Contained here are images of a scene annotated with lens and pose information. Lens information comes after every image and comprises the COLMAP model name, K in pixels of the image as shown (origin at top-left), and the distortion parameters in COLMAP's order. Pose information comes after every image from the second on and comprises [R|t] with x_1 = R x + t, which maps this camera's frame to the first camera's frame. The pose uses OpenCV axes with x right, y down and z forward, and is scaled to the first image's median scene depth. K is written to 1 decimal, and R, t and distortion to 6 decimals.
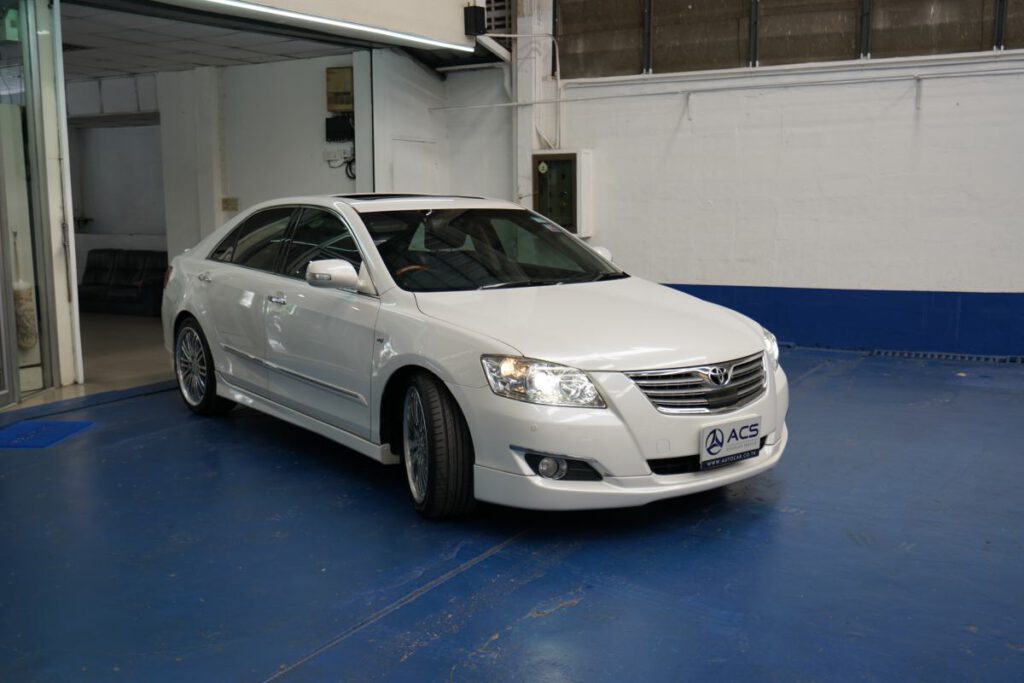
lens RADIAL K [[998.9, 0, 512.0], [0, 998.9, 341.5], [0, 0, 1]] dist [-0.003084, 0.008221]
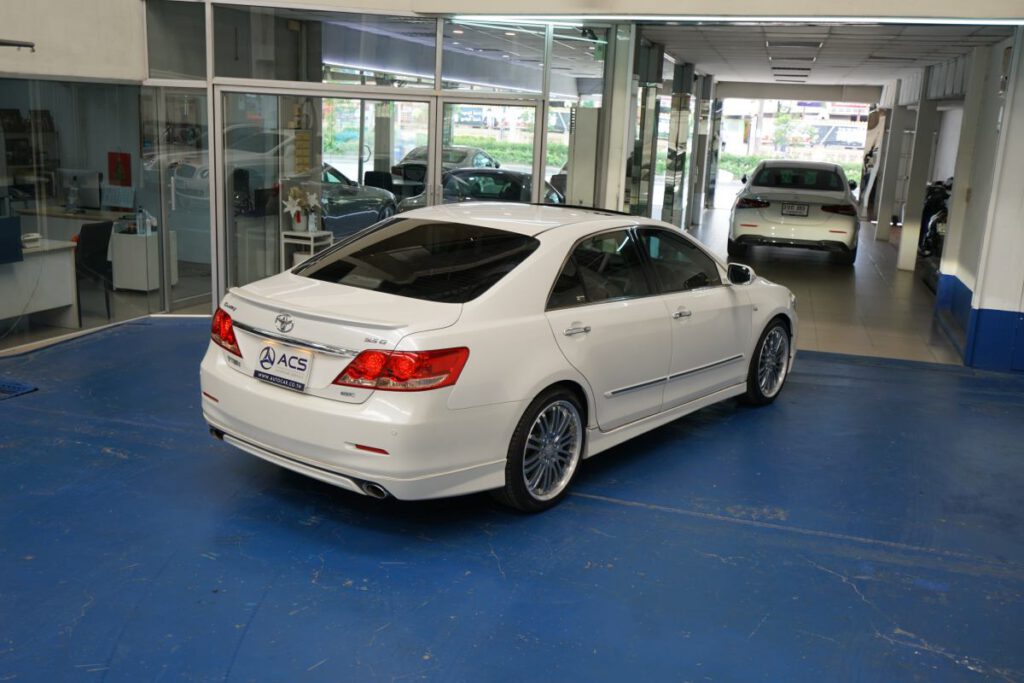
lens RADIAL K [[998.9, 0, 512.0], [0, 998.9, 341.5], [0, 0, 1]] dist [-0.003084, 0.008221]
pose [[0.226004, 0.233211, -0.945798, 0.649302], [-0.178984, 0.964331, 0.195012, -0.133874], [0.957542, 0.125209, 0.259684, 0.443468]]
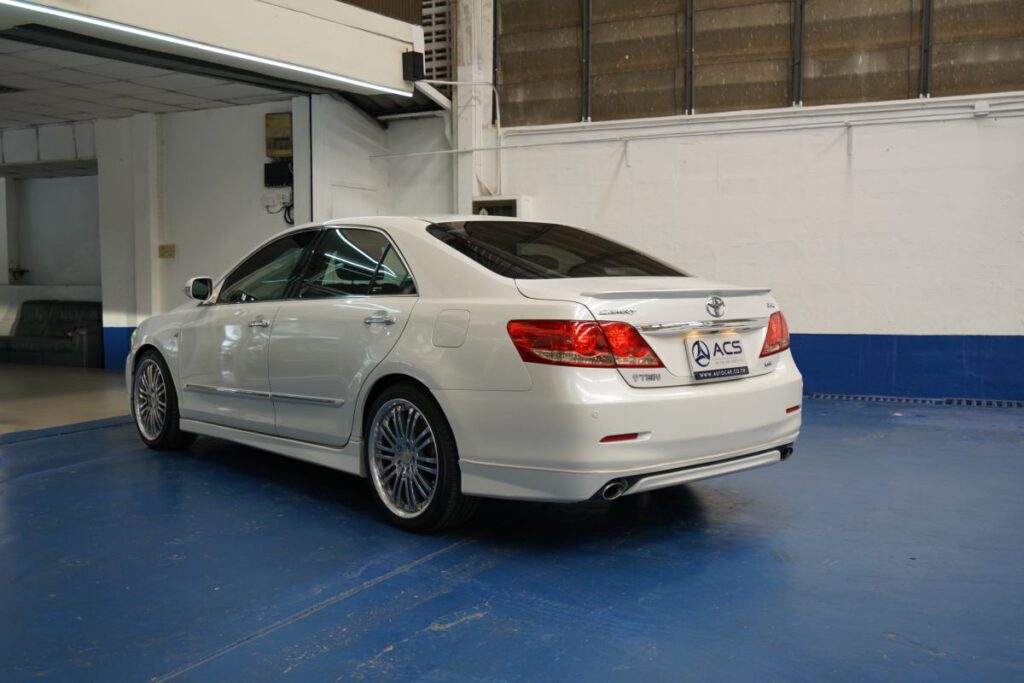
lens RADIAL K [[998.9, 0, 512.0], [0, 998.9, 341.5], [0, 0, 1]] dist [-0.003084, 0.008221]
pose [[0.999164, 0.000261, 0.040873, 0.021085], [0.002621, 0.997513, -0.070436, 0.026136], [-0.040789, 0.070484, 0.996679, 0.013869]]
